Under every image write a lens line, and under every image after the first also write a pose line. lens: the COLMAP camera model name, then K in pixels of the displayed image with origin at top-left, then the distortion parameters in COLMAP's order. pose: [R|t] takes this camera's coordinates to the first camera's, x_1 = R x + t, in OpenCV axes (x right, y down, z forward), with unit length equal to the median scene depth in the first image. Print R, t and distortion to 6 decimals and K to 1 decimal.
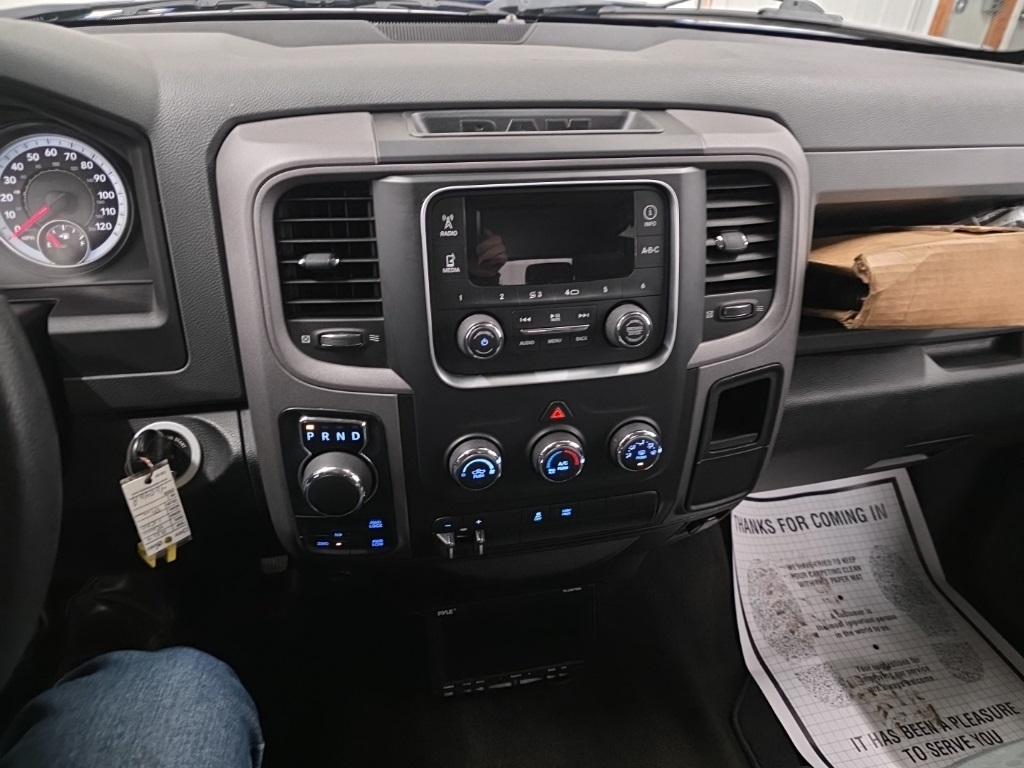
lens RADIAL K [[706.7, 0, 512.0], [0, 706.7, 384.0], [0, 0, 1]] dist [-0.001558, 0.000120]
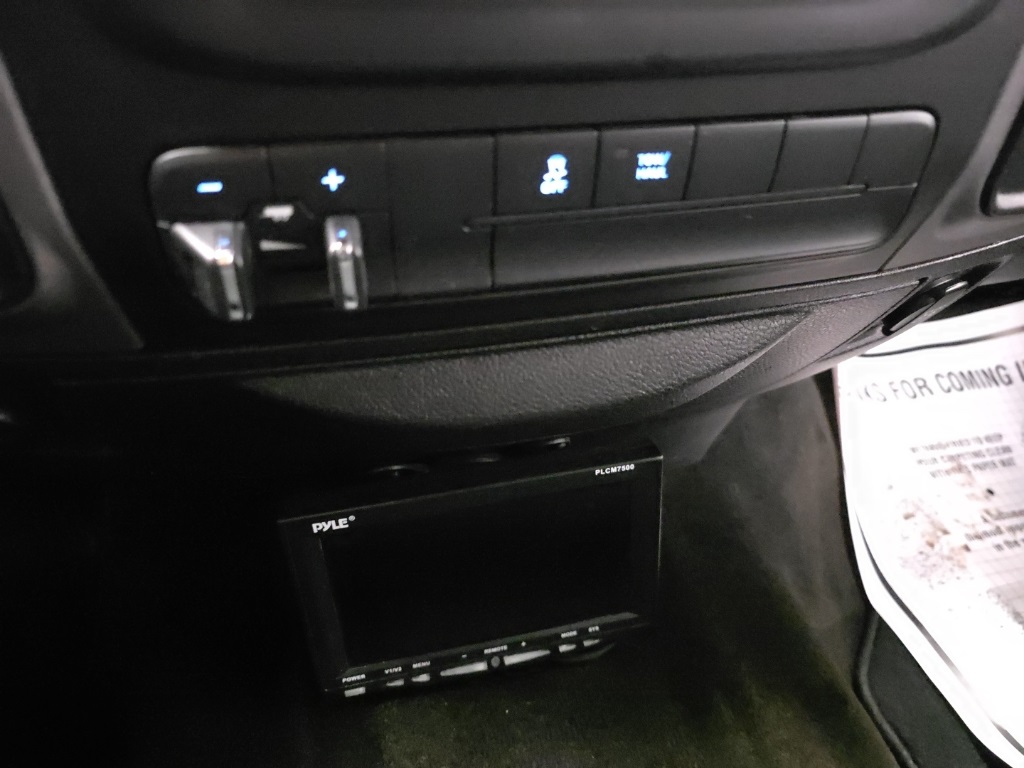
lens RADIAL K [[778.9, 0, 512.0], [0, 778.9, 384.0], [0, 0, 1]] dist [-0.005055, -0.058566]
pose [[0.999525, -0.020807, 0.022715, 0.008209], [0.017816, 0.992033, 0.124712, 0.166521], [-0.025129, -0.124248, 0.991933, 0.494179]]
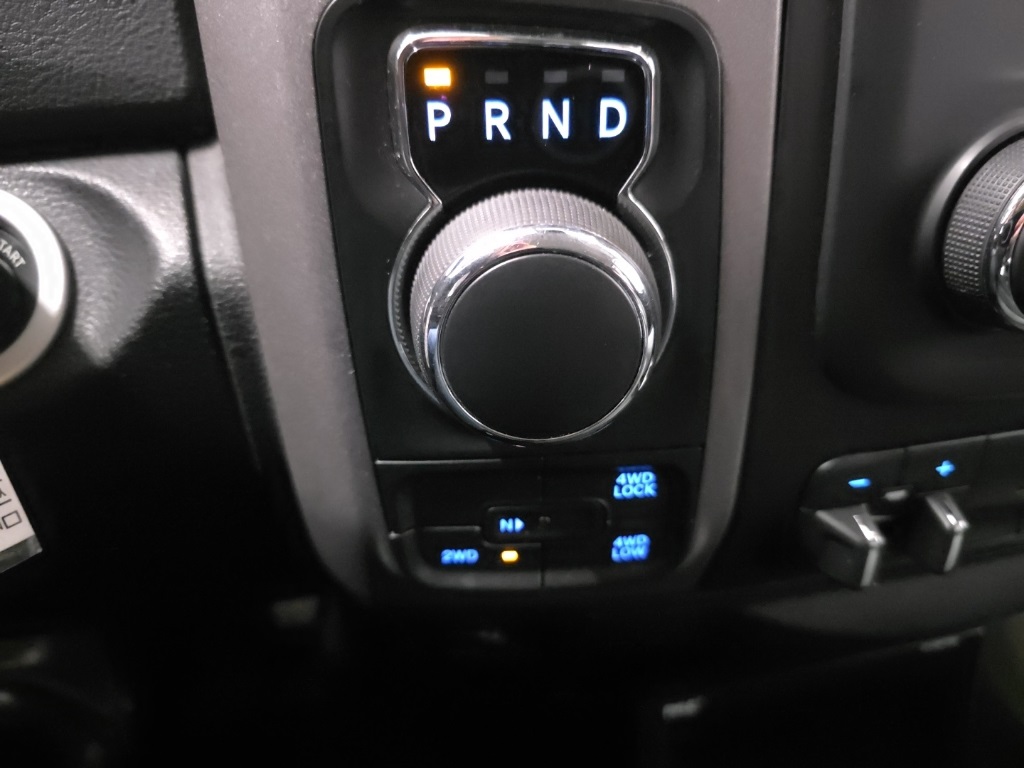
lens RADIAL K [[778.9, 0, 512.0], [0, 778.9, 384.0], [0, 0, 1]] dist [-0.005055, -0.058566]
pose [[0.998234, -0.044369, -0.039490, -0.158705], [0.043745, 0.998906, -0.016516, 0.109086], [0.040180, 0.014760, 0.999083, 0.456316]]
